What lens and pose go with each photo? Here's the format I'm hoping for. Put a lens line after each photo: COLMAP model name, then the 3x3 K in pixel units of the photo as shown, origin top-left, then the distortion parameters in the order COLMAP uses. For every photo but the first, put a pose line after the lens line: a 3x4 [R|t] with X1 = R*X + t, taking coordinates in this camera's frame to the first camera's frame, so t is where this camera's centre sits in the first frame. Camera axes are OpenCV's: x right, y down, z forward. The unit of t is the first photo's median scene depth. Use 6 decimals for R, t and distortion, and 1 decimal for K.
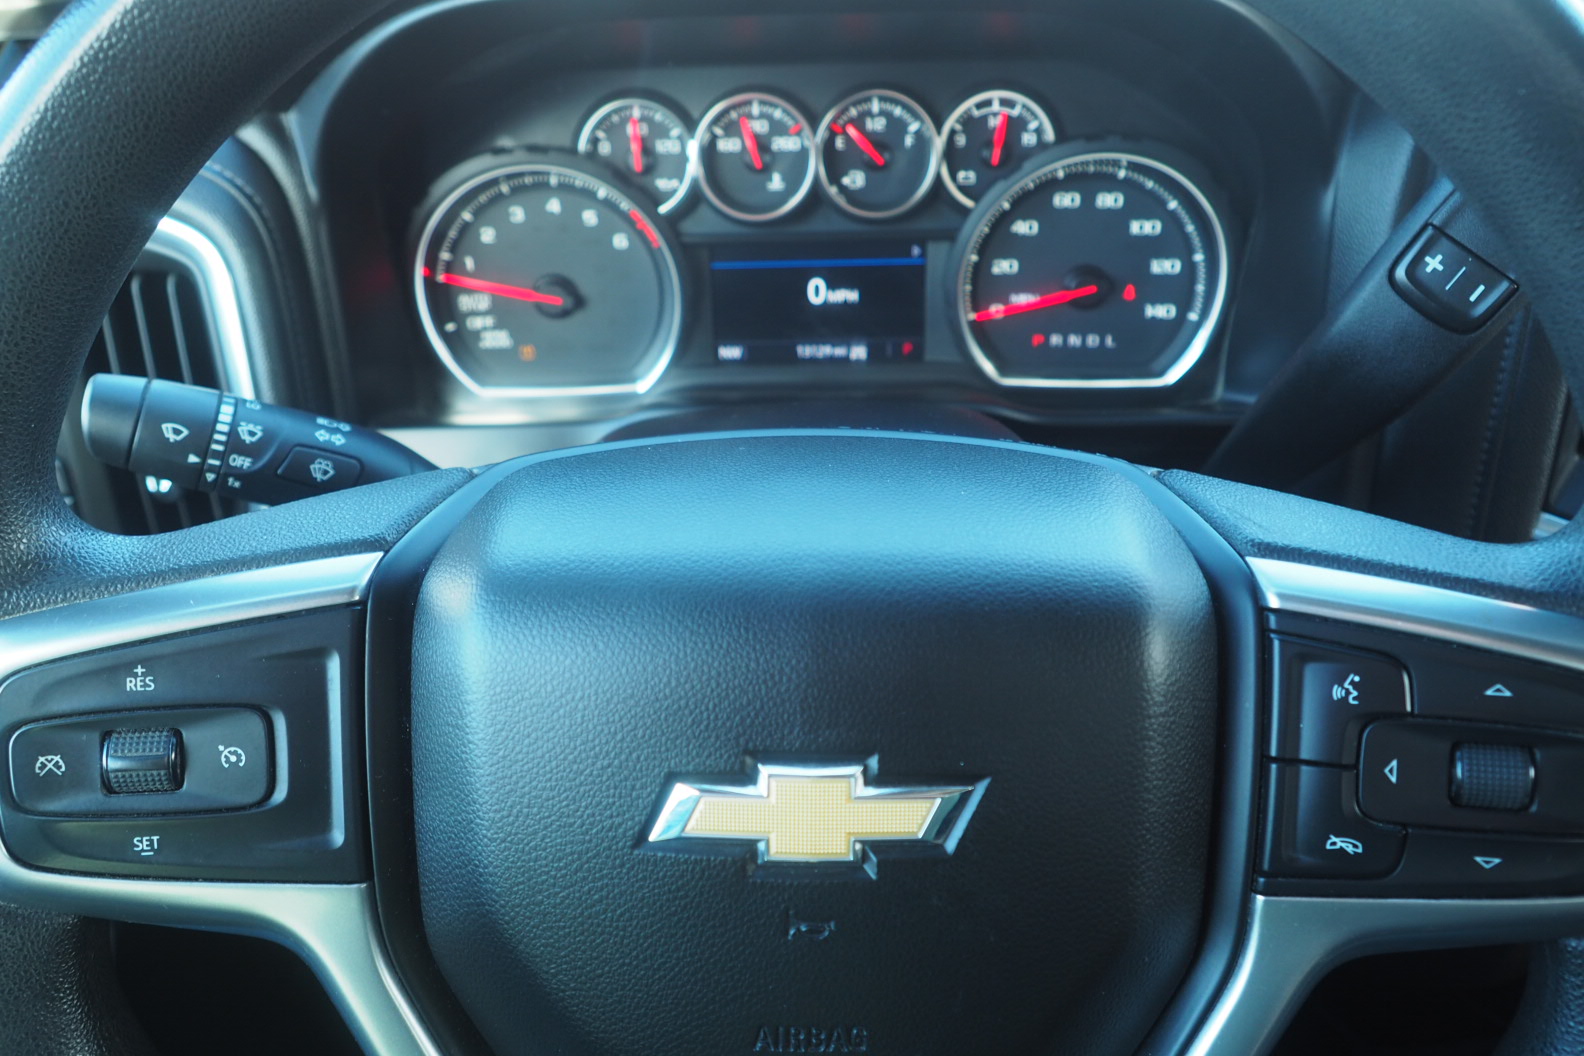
lens RADIAL K [[1106.4, 0, 798.9], [0, 1106.4, 518.0], [0, 0, 1]] dist [-0.034749, 0.010300]
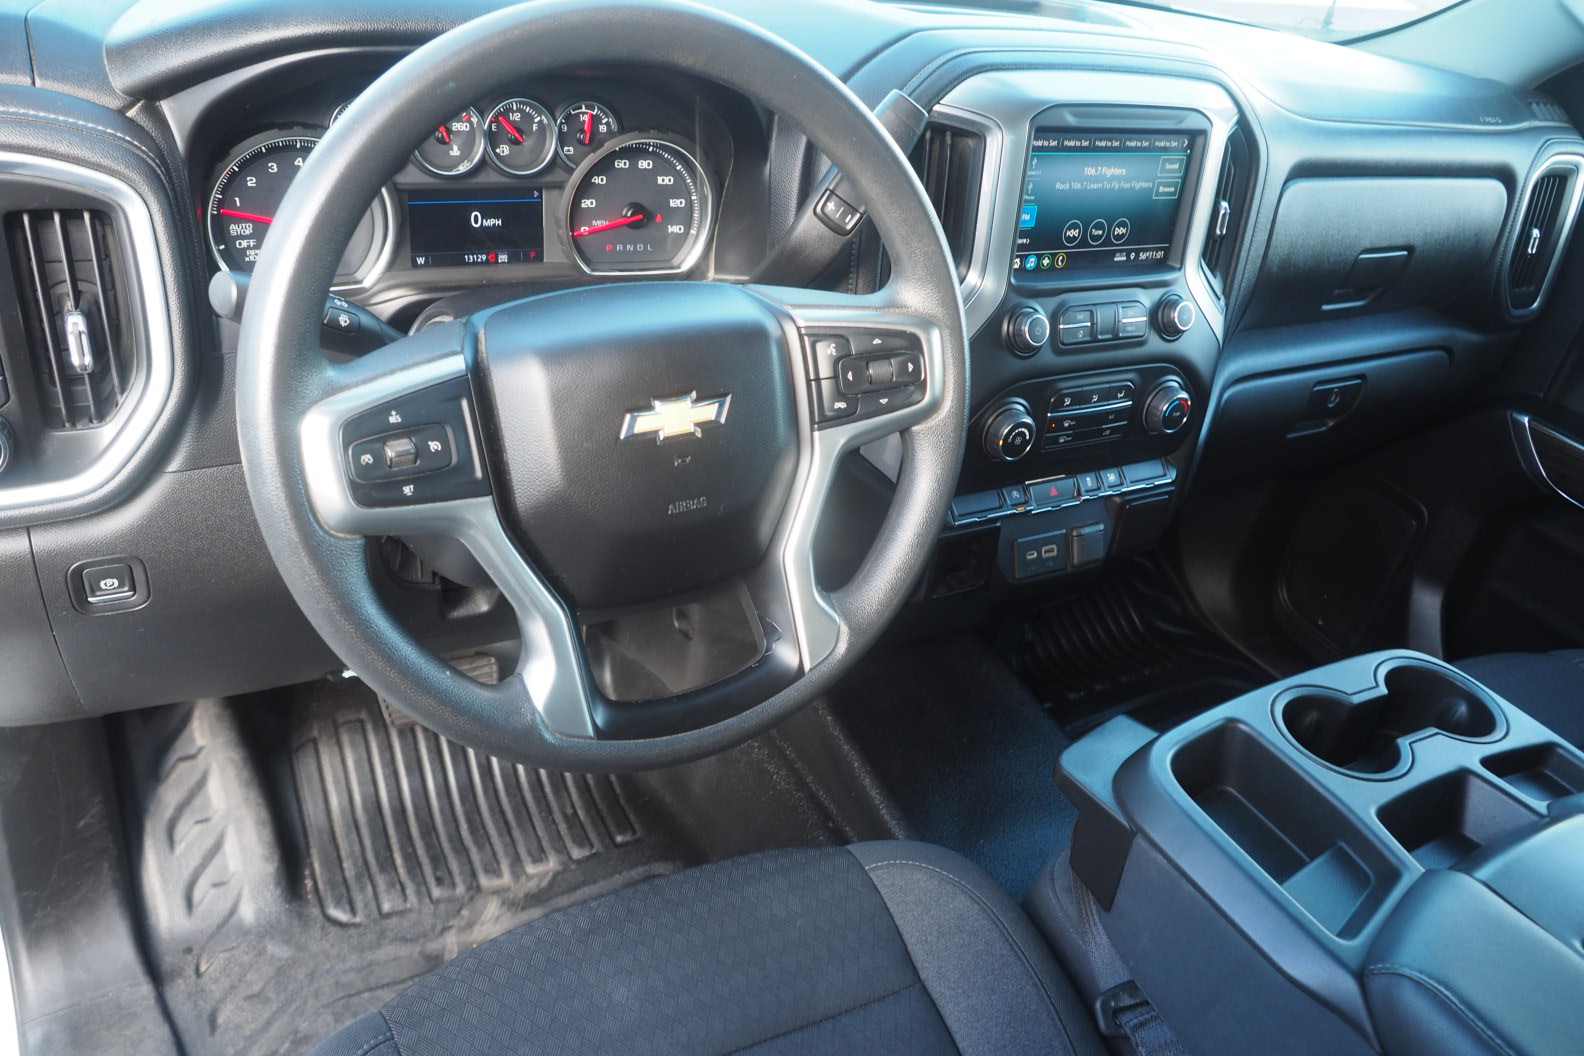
lens RADIAL K [[1147.7, 0, 797.2], [0, 1147.7, 530.5], [0, 0, 1]] dist [-0.030963, 0.011326]
pose [[0.845459, -0.144625, 0.514085, -0.531004], [0.107478, 0.989015, 0.101477, 0.125178], [-0.523114, -0.030542, 0.851715, -0.682839]]
